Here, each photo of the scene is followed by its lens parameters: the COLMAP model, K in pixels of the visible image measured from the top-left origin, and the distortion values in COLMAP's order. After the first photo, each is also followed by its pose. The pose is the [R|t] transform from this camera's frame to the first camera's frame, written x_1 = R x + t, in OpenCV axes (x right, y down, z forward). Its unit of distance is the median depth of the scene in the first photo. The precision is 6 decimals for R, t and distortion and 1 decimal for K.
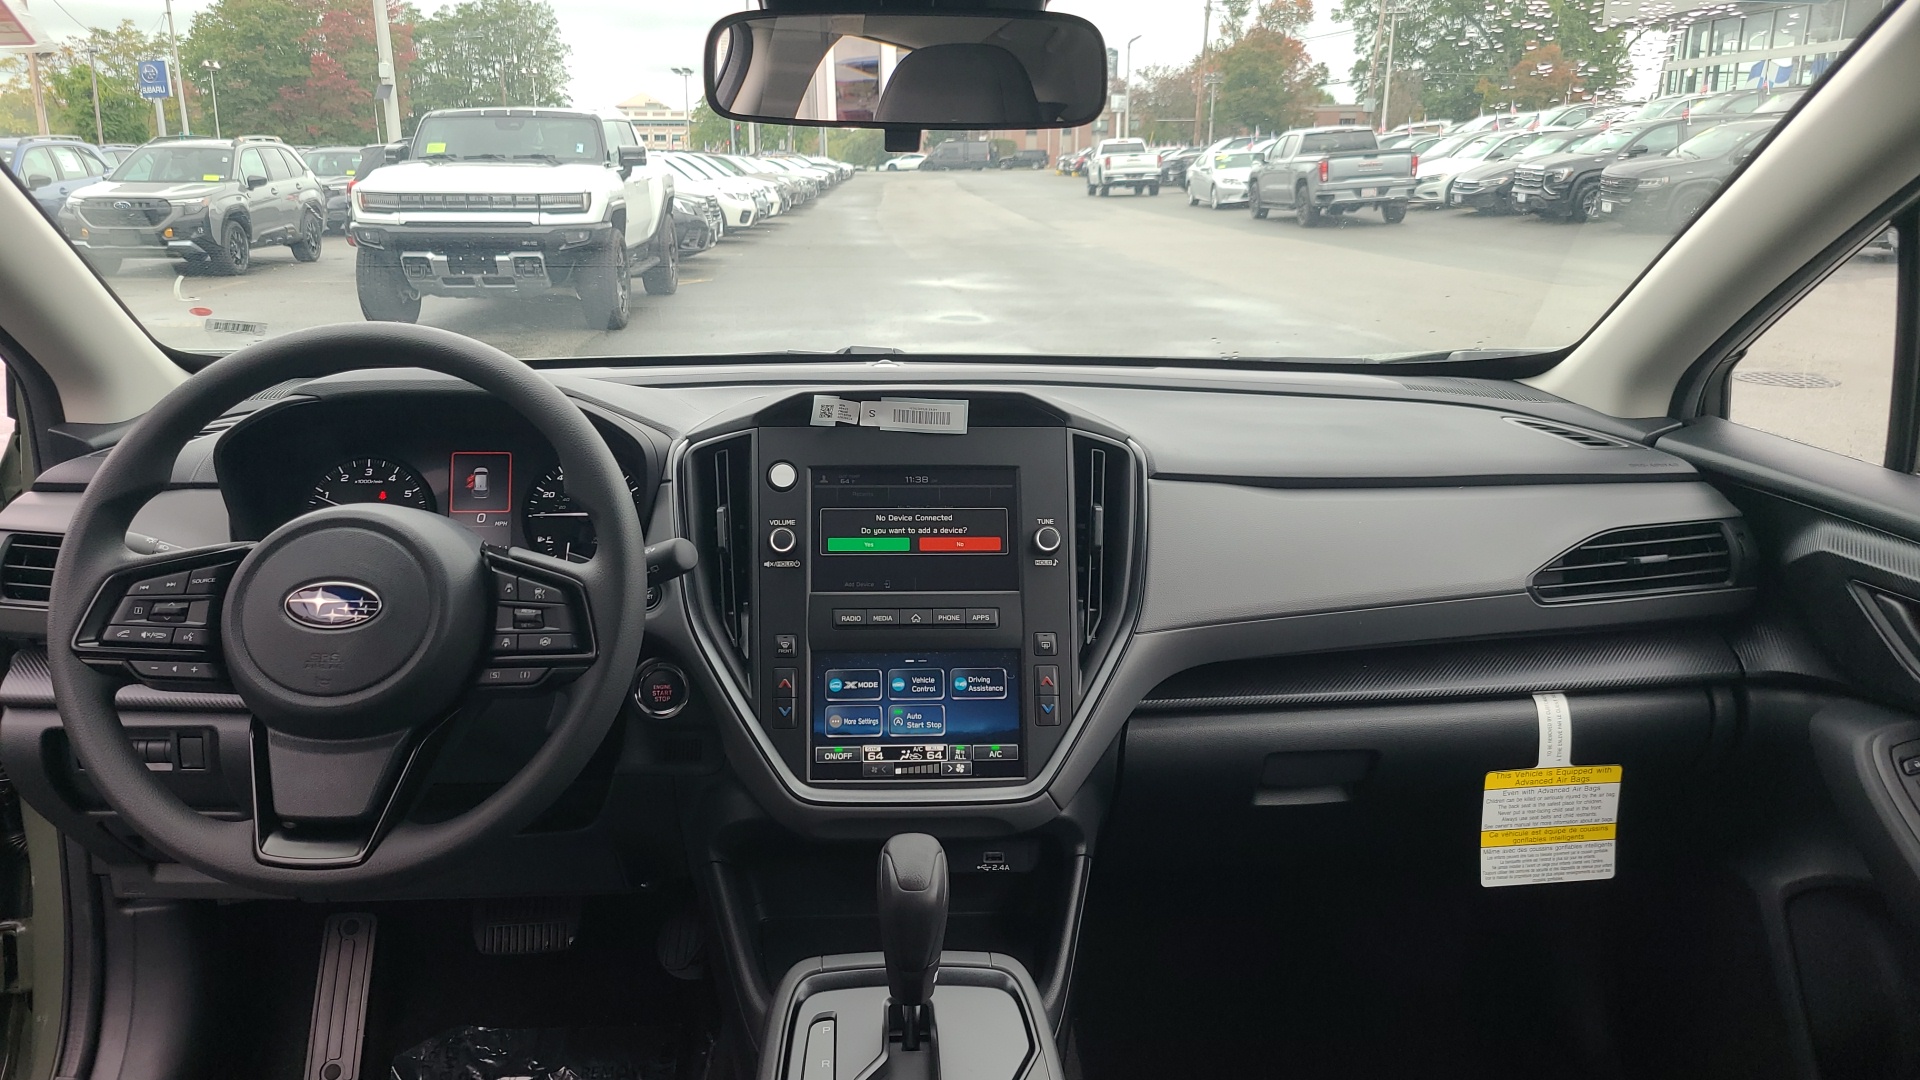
lens RADIAL K [[1463.2, 0, 970.6], [0, 1463.2, 514.7], [0, 0, 1]] dist [0.059217, -0.043694]
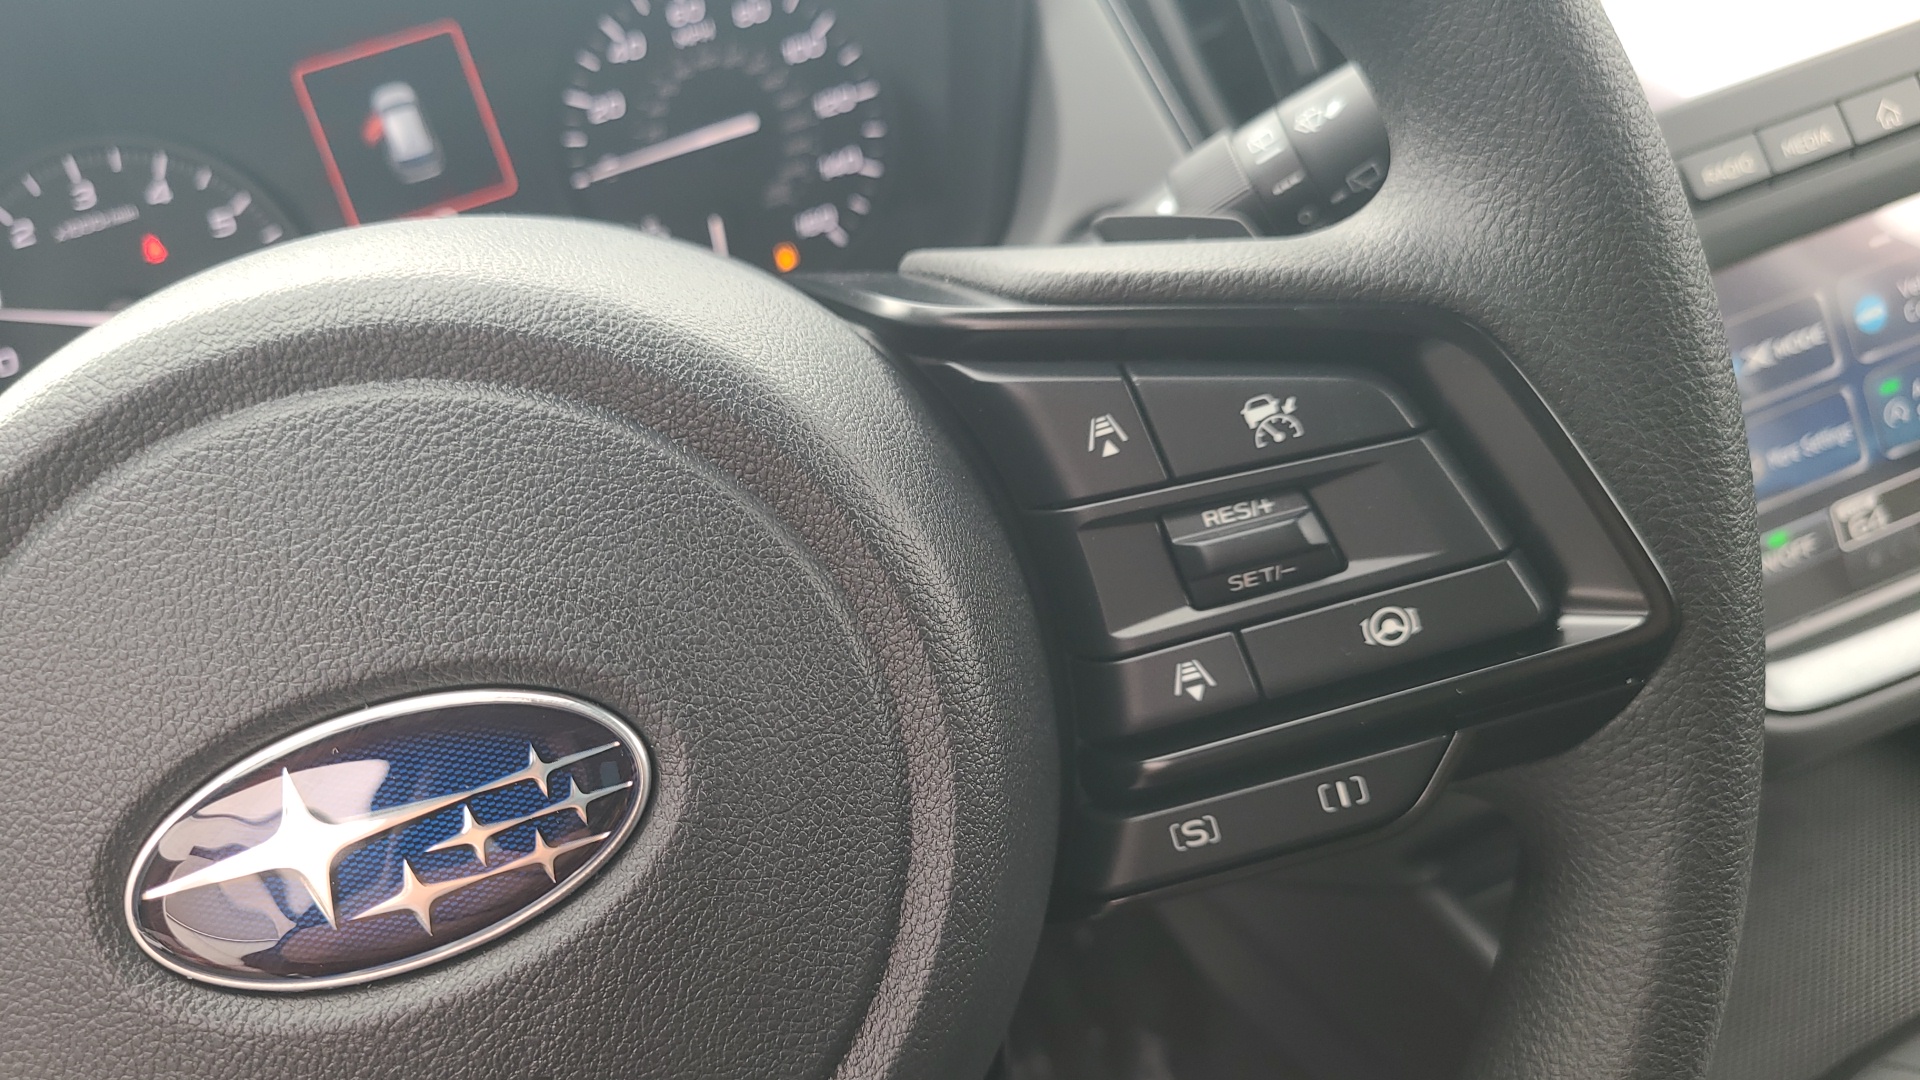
lens RADIAL K [[1463.2, 0, 931.4], [0, 1463.2, 562.0], [0, 0, 1]] dist [0.059217, -0.043694]
pose [[0.942739, -0.323084, 0.082827, -0.305731], [0.282487, 0.905477, 0.316722, -0.005991], [-0.177326, -0.275188, 0.944895, 0.677561]]
